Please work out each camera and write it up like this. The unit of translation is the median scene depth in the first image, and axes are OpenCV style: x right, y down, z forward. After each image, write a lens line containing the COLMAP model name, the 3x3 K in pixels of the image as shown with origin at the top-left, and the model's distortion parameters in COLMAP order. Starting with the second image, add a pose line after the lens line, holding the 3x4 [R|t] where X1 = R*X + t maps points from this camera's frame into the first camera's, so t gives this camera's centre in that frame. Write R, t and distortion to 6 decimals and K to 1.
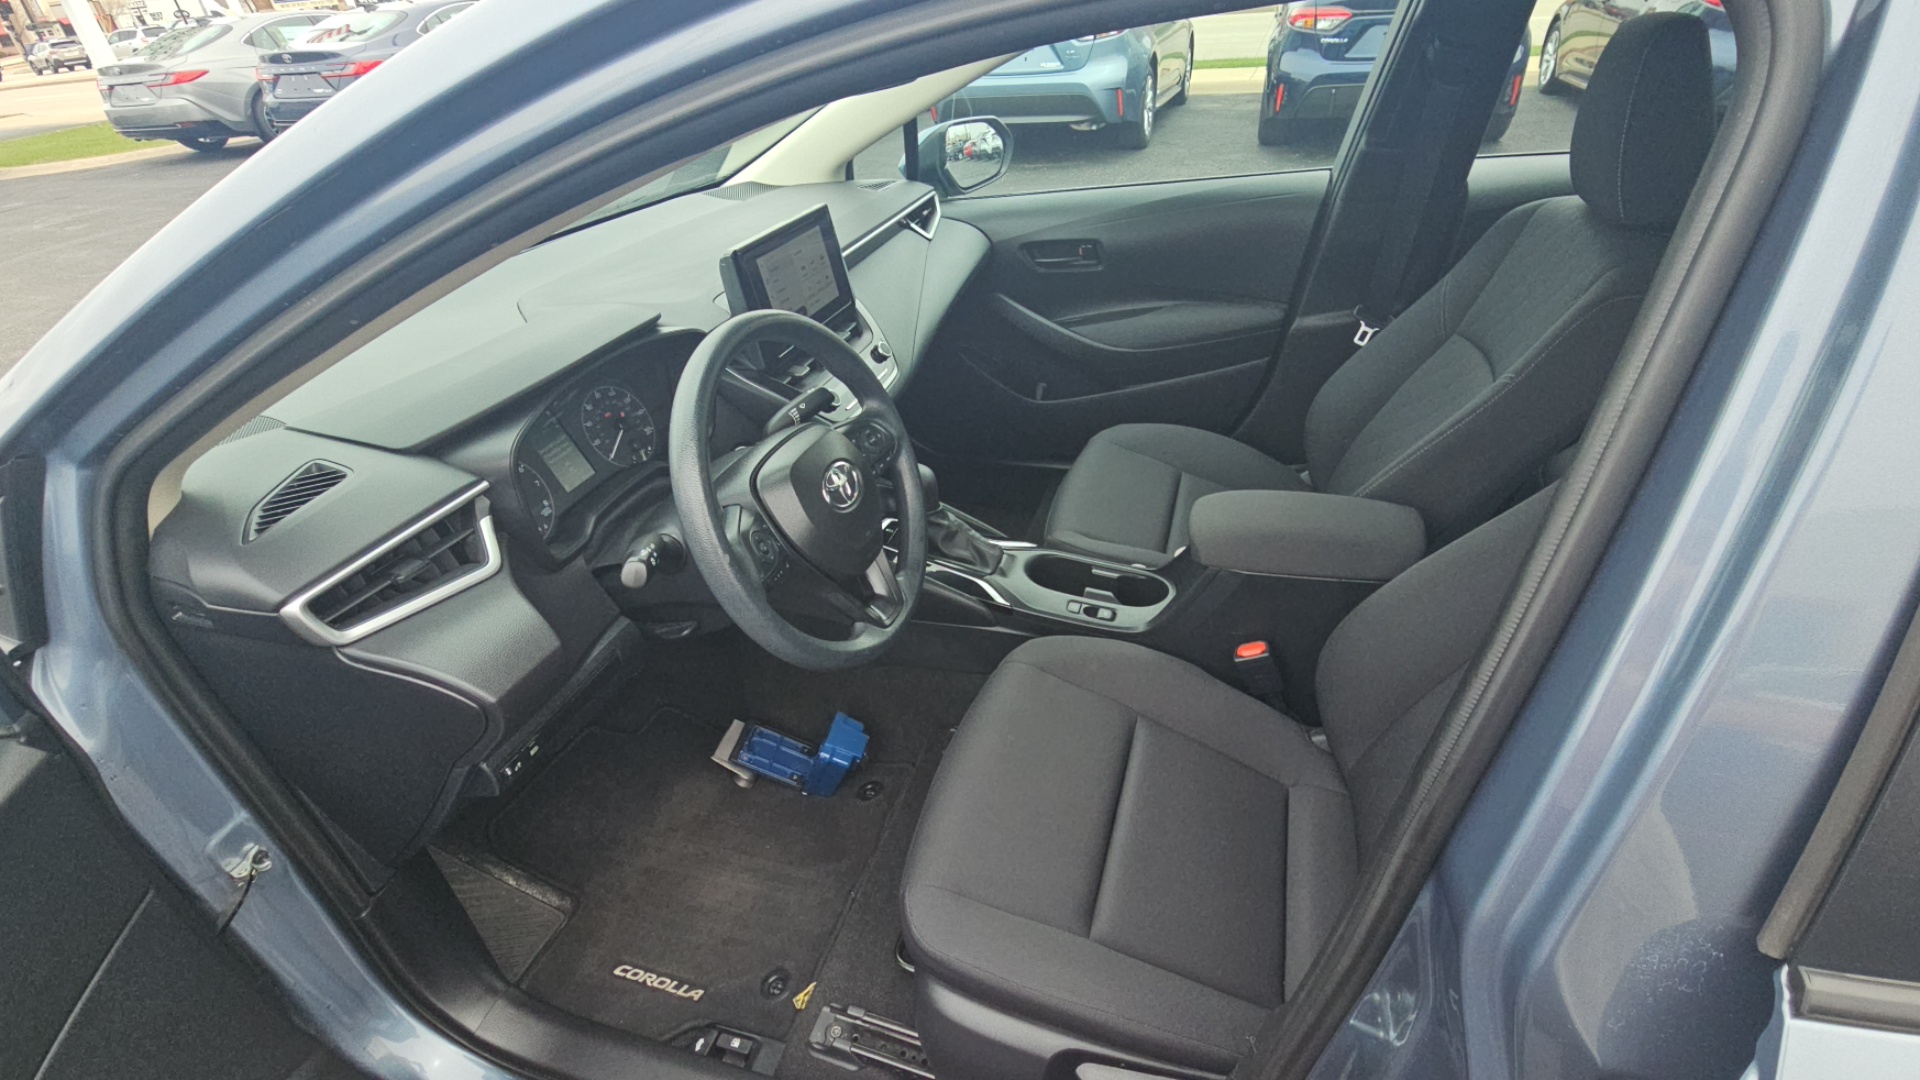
lens RADIAL K [[861.1, 0, 973.7], [0, 861.1, 536.0], [0, 0, 1]] dist [0.012443, -0.009041]
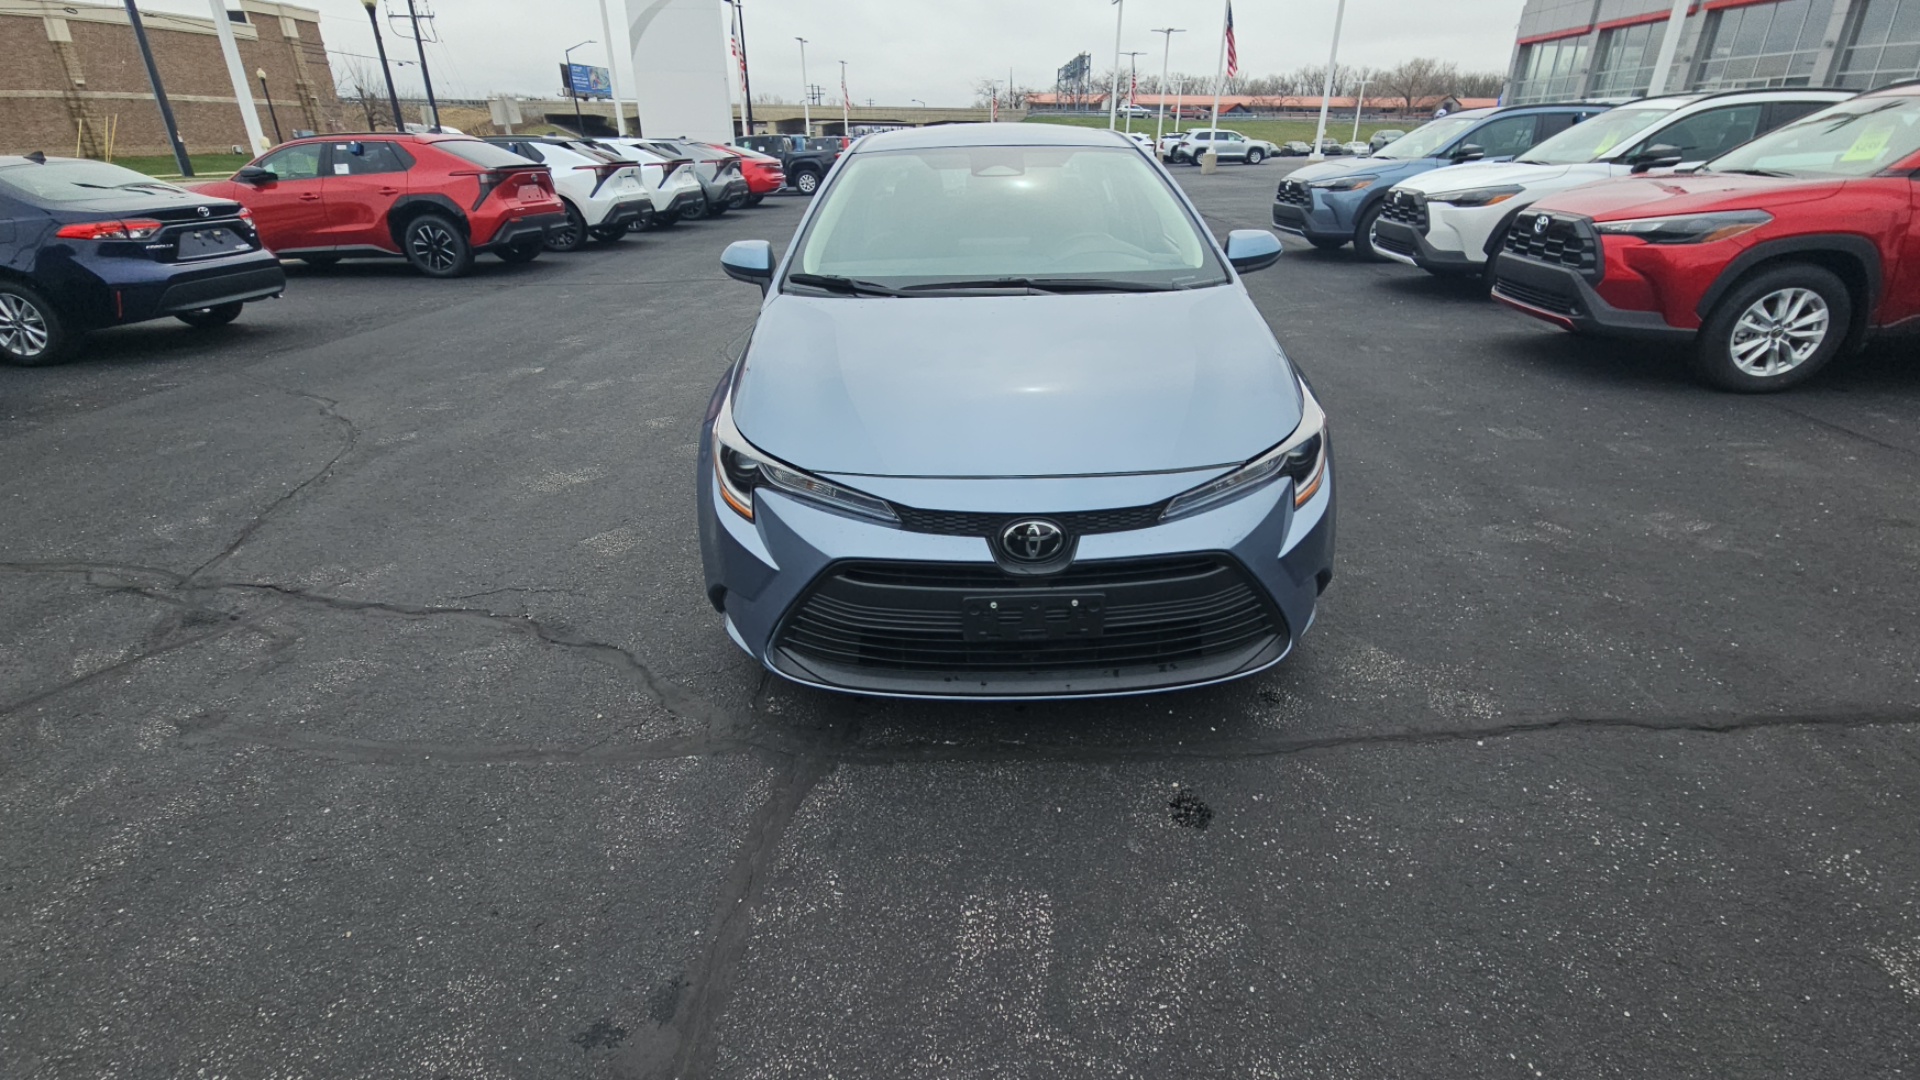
lens RADIAL K [[861.1, 0, 972.3], [0, 861.1, 535.2], [0, 0, 1]] dist [0.012443, -0.009041]
pose [[-0.287027, -0.329689, 0.899400, -2.541342], [0.550721, 0.711435, 0.436540, -0.741954], [-0.783787, 0.620617, -0.022634, 1.431708]]
